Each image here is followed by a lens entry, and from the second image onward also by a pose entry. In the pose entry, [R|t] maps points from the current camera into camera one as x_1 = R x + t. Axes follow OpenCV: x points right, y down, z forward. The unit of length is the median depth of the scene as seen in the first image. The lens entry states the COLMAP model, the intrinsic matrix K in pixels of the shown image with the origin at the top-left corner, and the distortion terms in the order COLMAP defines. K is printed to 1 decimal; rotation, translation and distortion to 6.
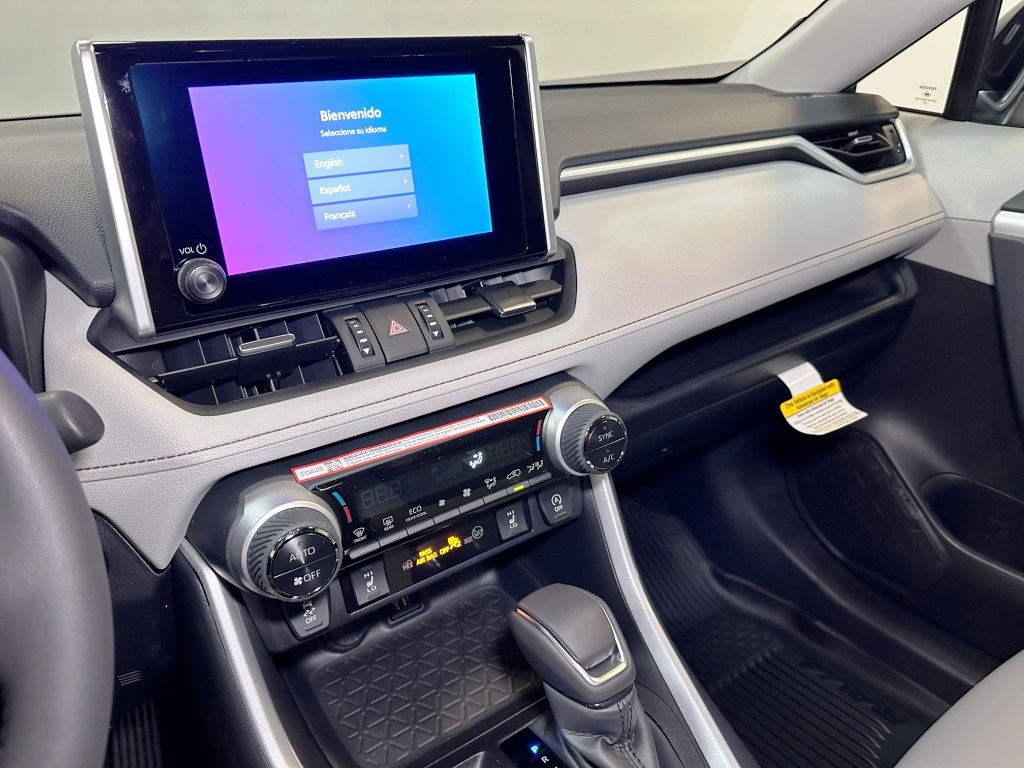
lens RADIAL K [[744.9, 0, 515.0], [0, 744.9, 371.7], [0, 0, 1]] dist [0.030028, -0.046481]
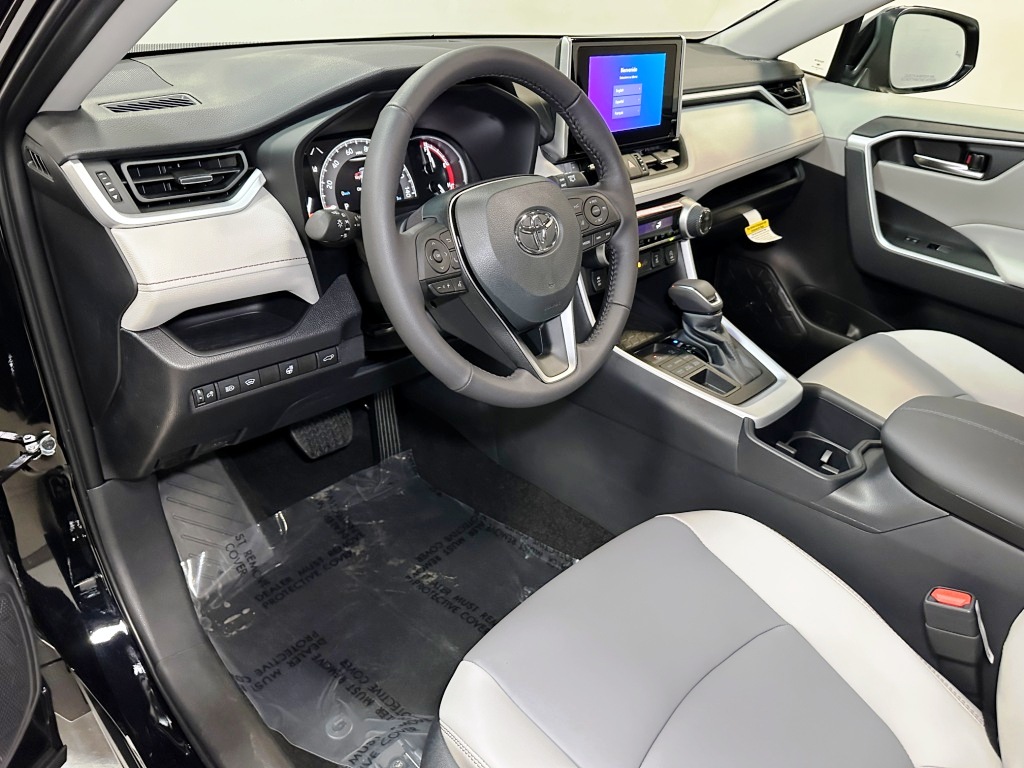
lens RADIAL K [[744.9, 0, 498.0], [0, 744.9, 386.0], [0, 0, 1]] dist [0.030028, -0.046481]
pose [[0.980361, 0.005211, 0.197145, -0.914100], [-0.031483, 0.990966, 0.130365, 0.299984], [-0.194685, -0.134011, 0.971668, -1.151014]]
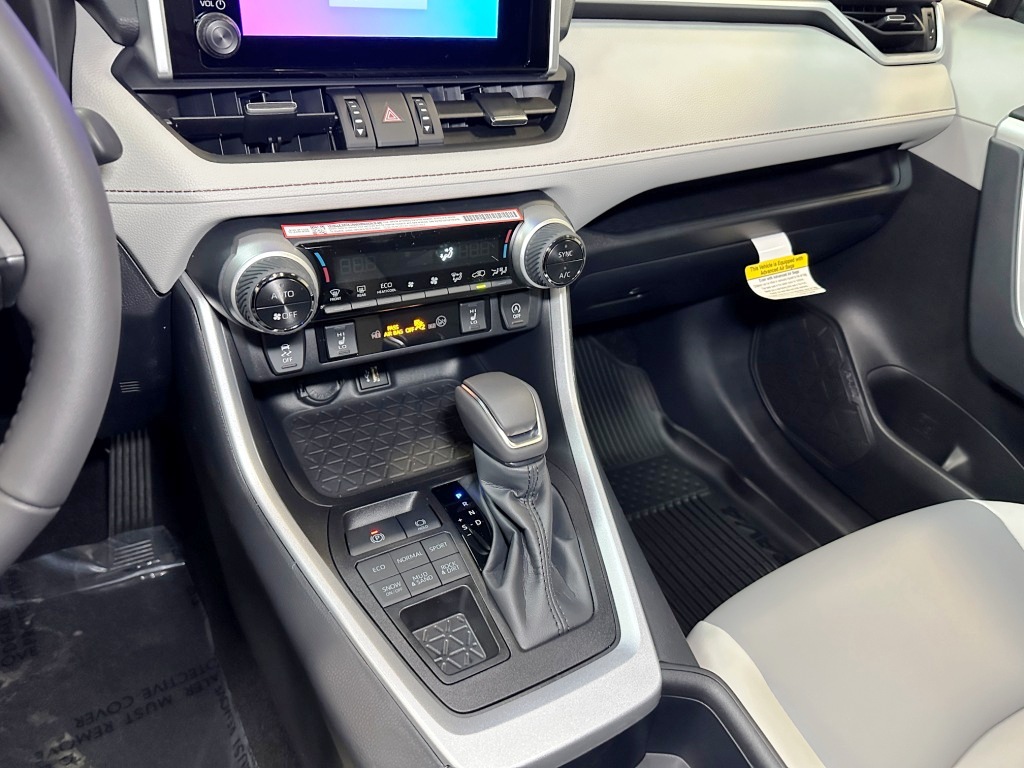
lens RADIAL K [[744.9, 0, 514.7], [0, 744.9, 388.1], [0, 0, 1]] dist [0.030028, -0.046481]
pose [[0.985278, 0.170606, 0.011007, 0.063418], [-0.168951, 0.961836, 0.215239, 0.050213], [0.026134, -0.213929, 0.976499, -0.124347]]
